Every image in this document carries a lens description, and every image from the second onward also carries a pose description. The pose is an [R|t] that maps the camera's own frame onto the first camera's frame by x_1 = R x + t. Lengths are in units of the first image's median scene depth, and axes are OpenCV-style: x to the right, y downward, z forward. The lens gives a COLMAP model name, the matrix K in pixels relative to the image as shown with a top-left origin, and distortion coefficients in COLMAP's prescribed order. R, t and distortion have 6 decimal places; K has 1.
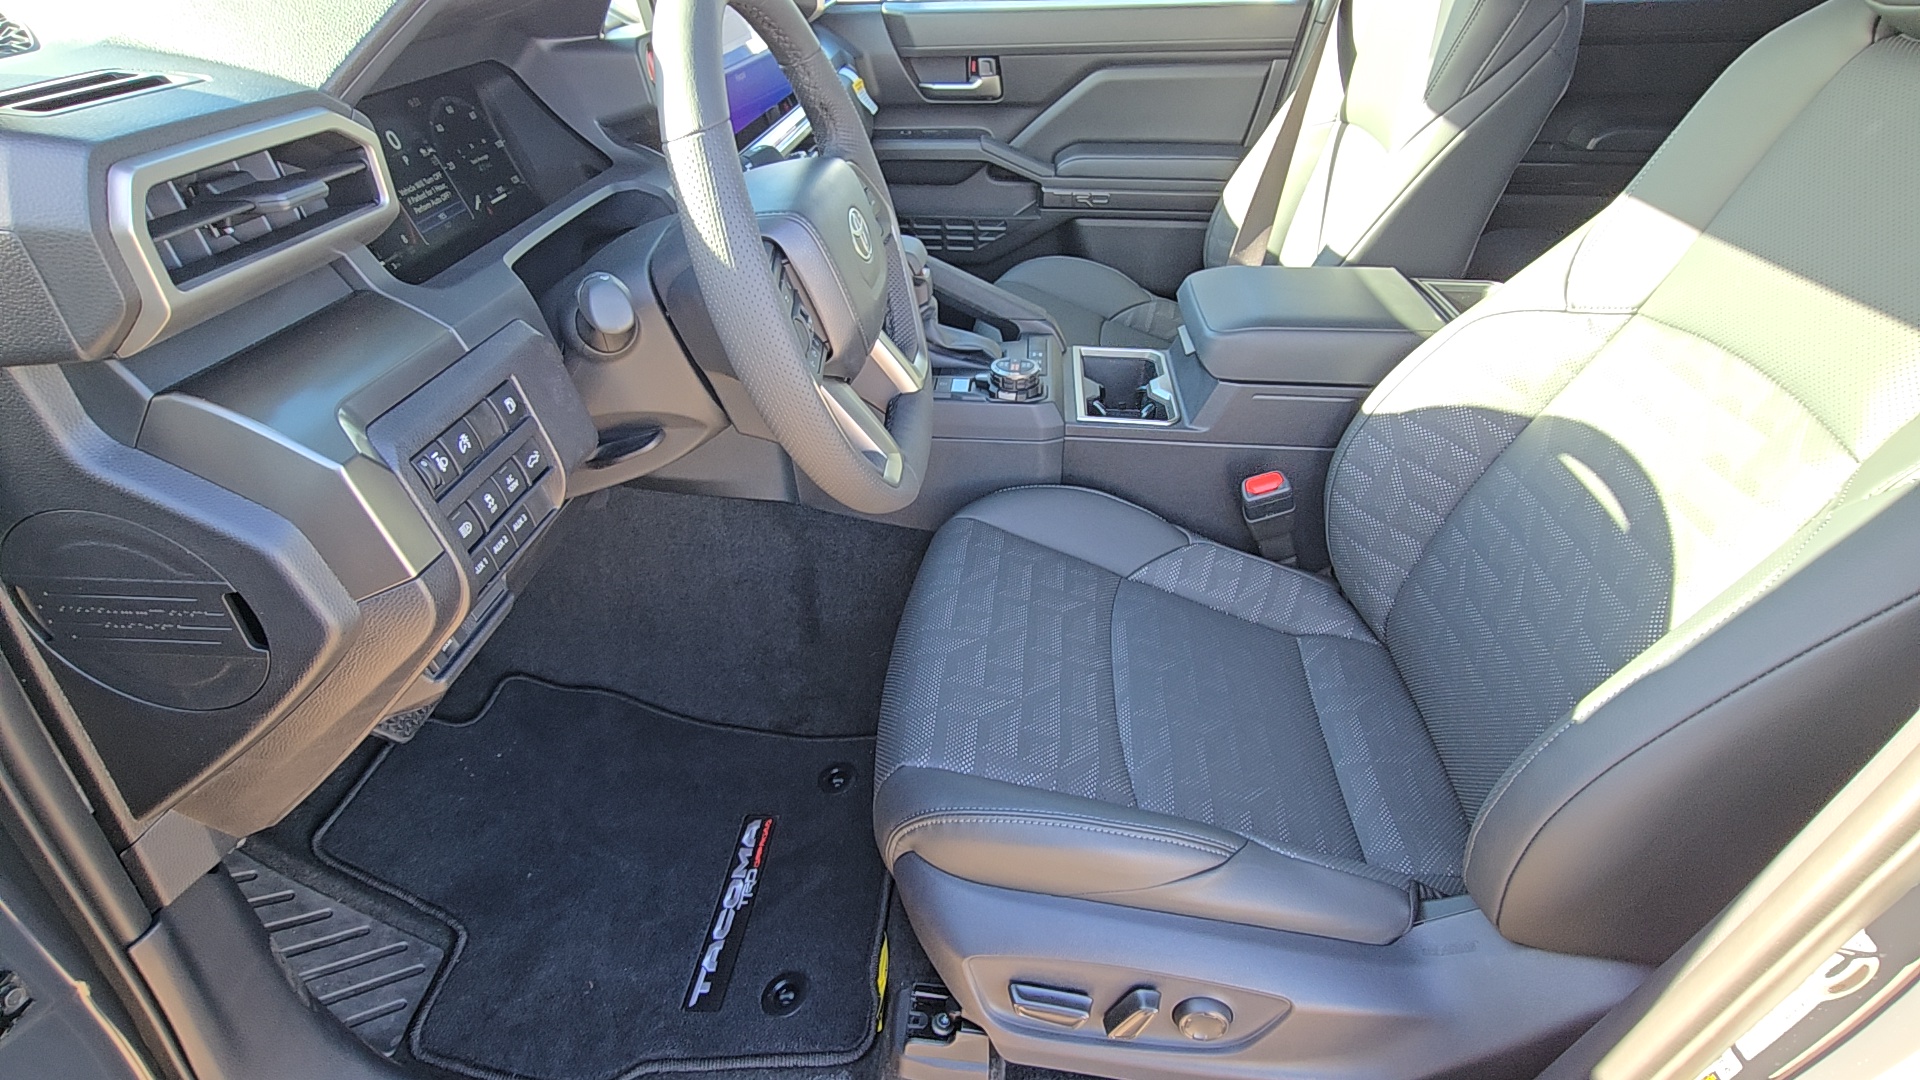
lens RADIAL K [[966.2, 0, 968.2], [0, 966.2, 548.1], [0, 0, 1]] dist [-0.004782, 0.001125]
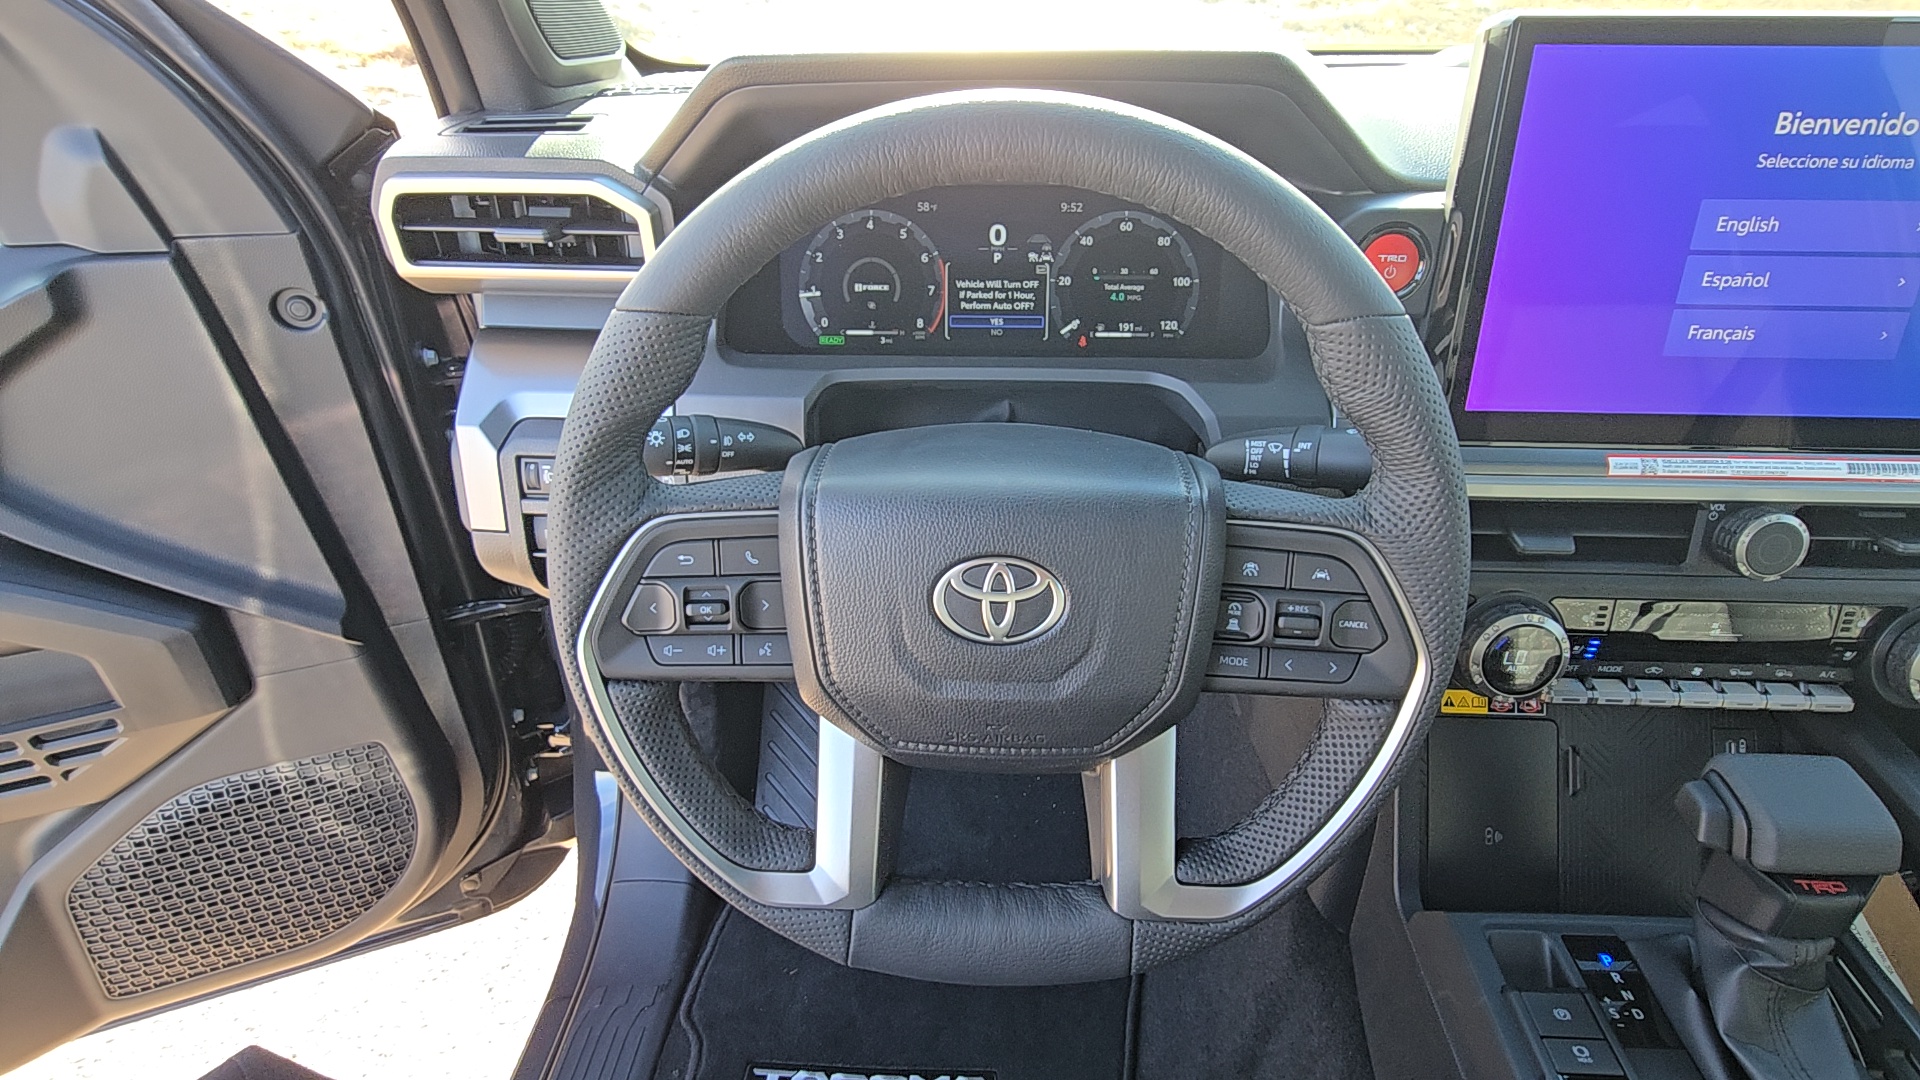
lens RADIAL K [[966.2, 0, 968.2], [0, 966.2, 548.1], [0, 0, 1]] dist [-0.004782, 0.001125]
pose [[0.026316, 0.528570, -0.848482, 0.344701], [-0.555649, 0.713311, 0.427131, -0.567237], [0.831000, 0.460218, 0.312471, 0.790020]]
